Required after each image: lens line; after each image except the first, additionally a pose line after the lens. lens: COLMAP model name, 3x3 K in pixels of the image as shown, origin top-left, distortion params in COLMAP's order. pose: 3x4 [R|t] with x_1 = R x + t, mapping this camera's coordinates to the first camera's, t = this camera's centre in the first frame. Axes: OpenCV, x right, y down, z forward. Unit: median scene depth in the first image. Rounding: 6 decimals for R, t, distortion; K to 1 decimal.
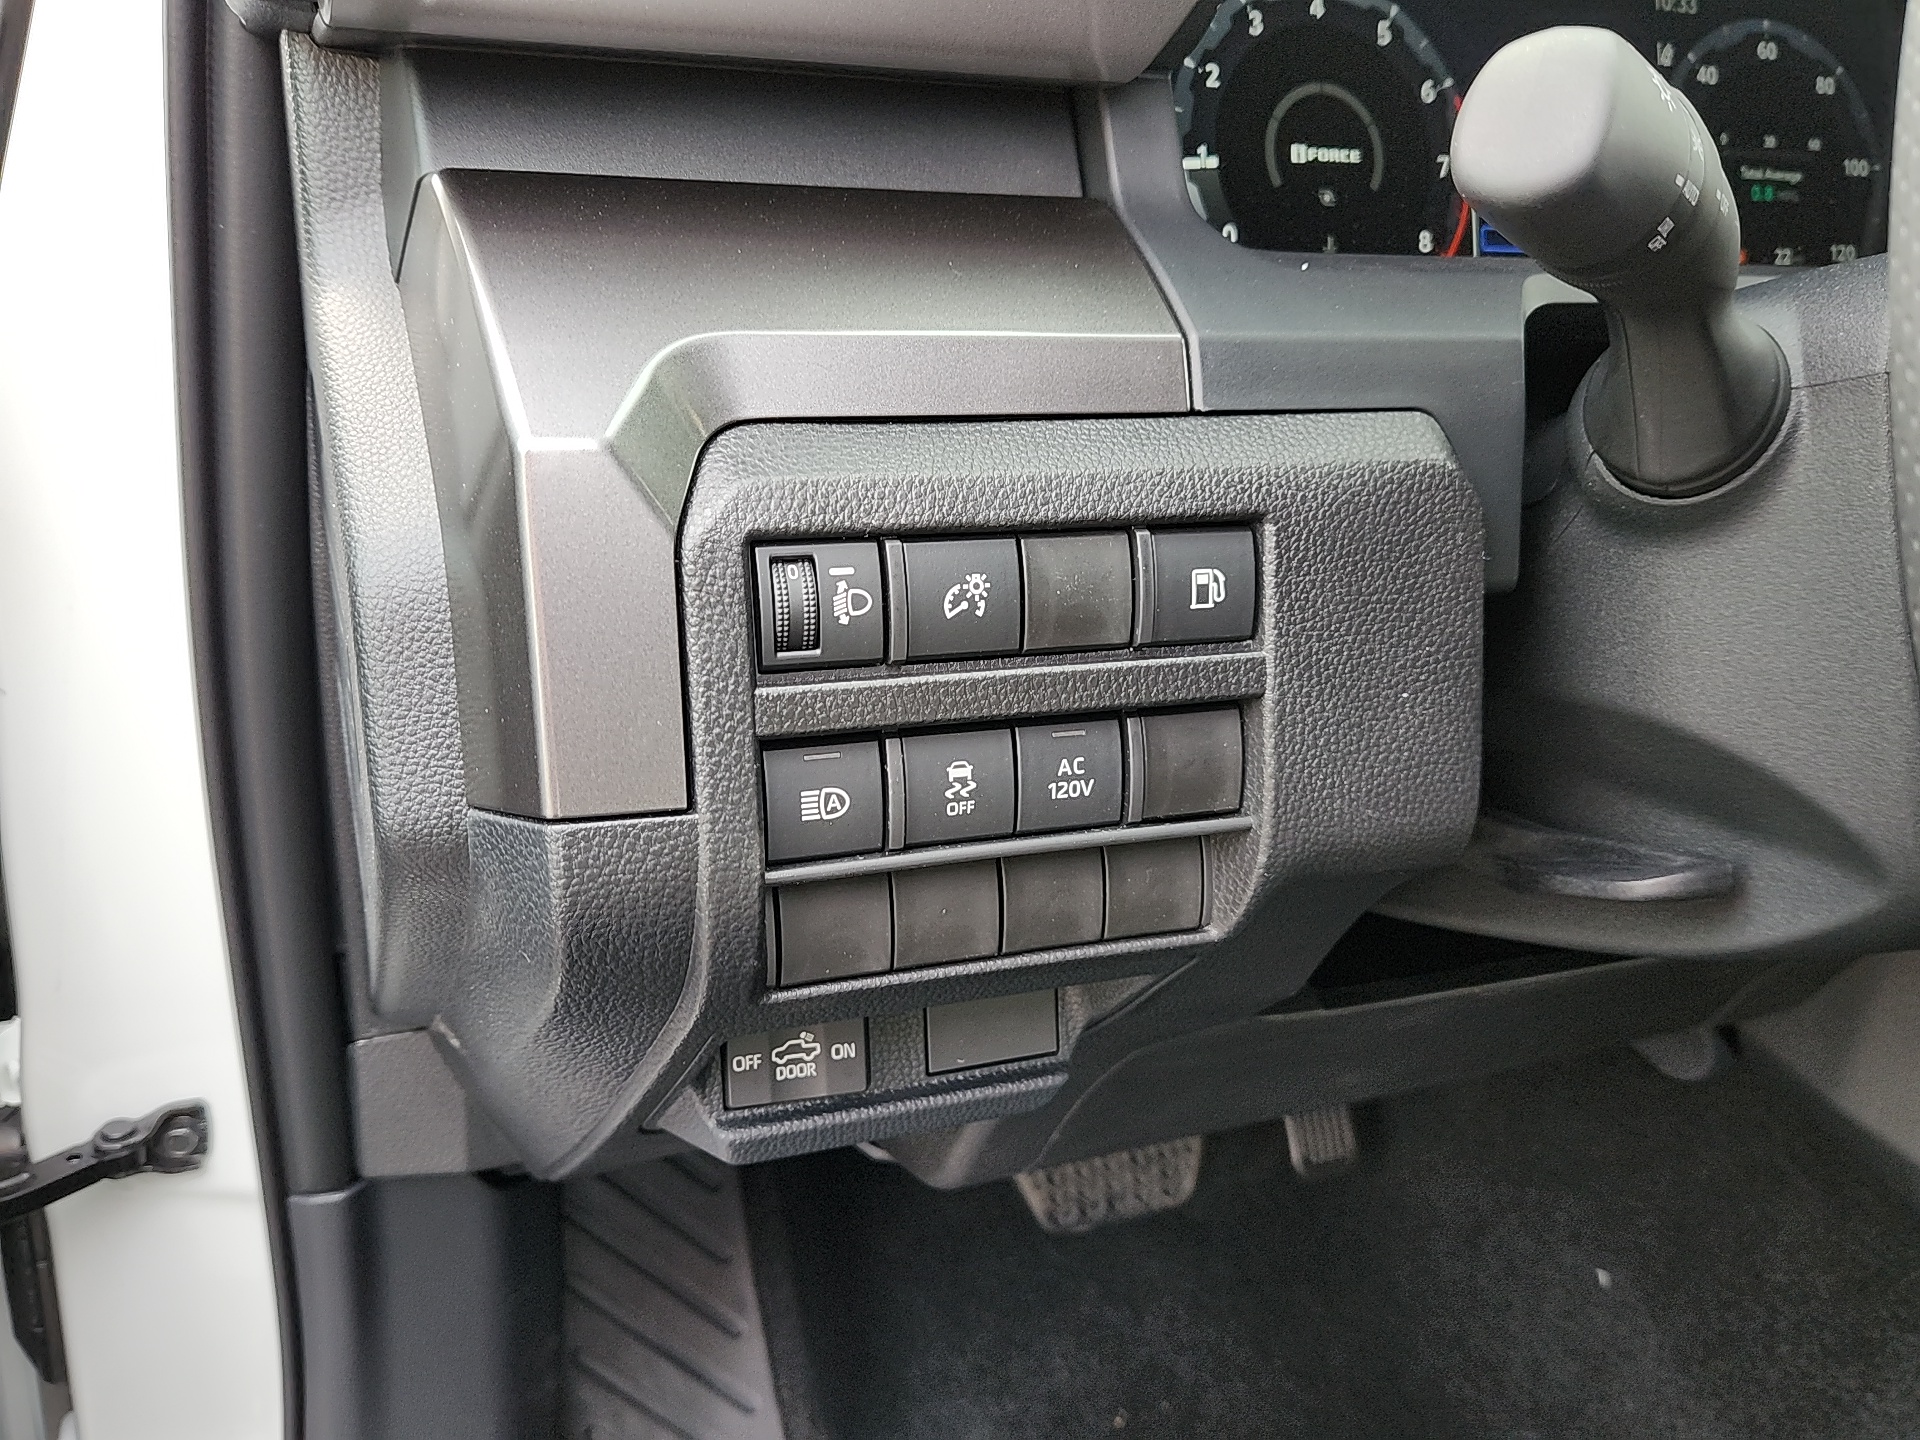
lens RADIAL K [[1543.0, 0, 966.7], [0, 1543.0, 714.3], [0, 0, 1]] dist [0.070526, -0.078317]
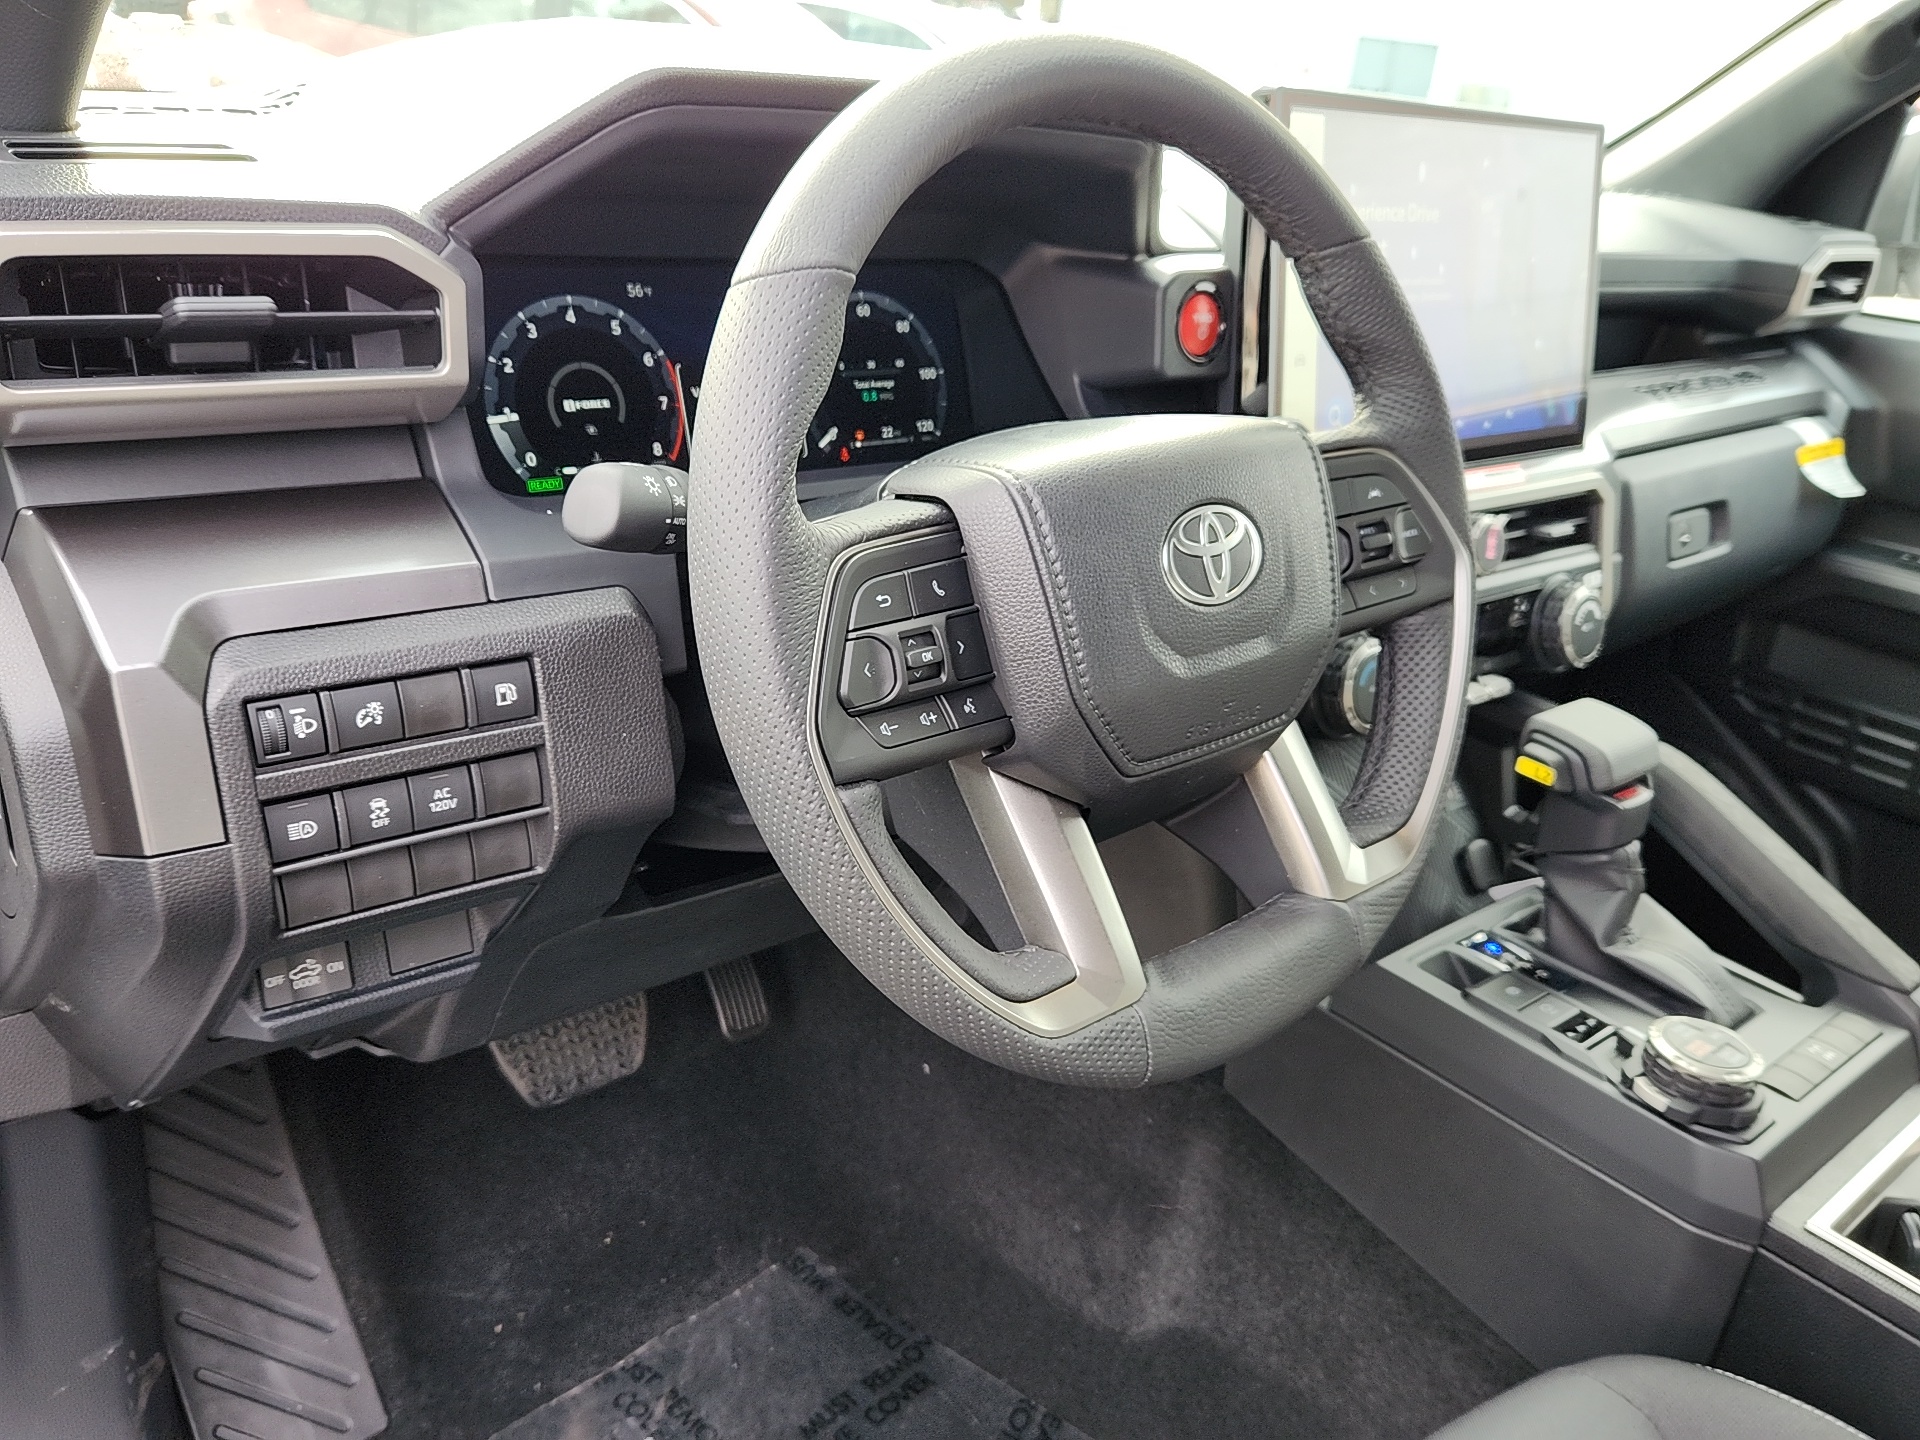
lens RADIAL K [[1543.0, 0, 966.8], [0, 1543.0, 737.1], [0, 0, 1]] dist [0.070526, -0.078317]
pose [[0.951569, -0.105521, 0.288758, 0.101536], [0.092133, 0.993961, 0.059609, -0.066590], [-0.293304, -0.030118, 0.955545, -0.756688]]
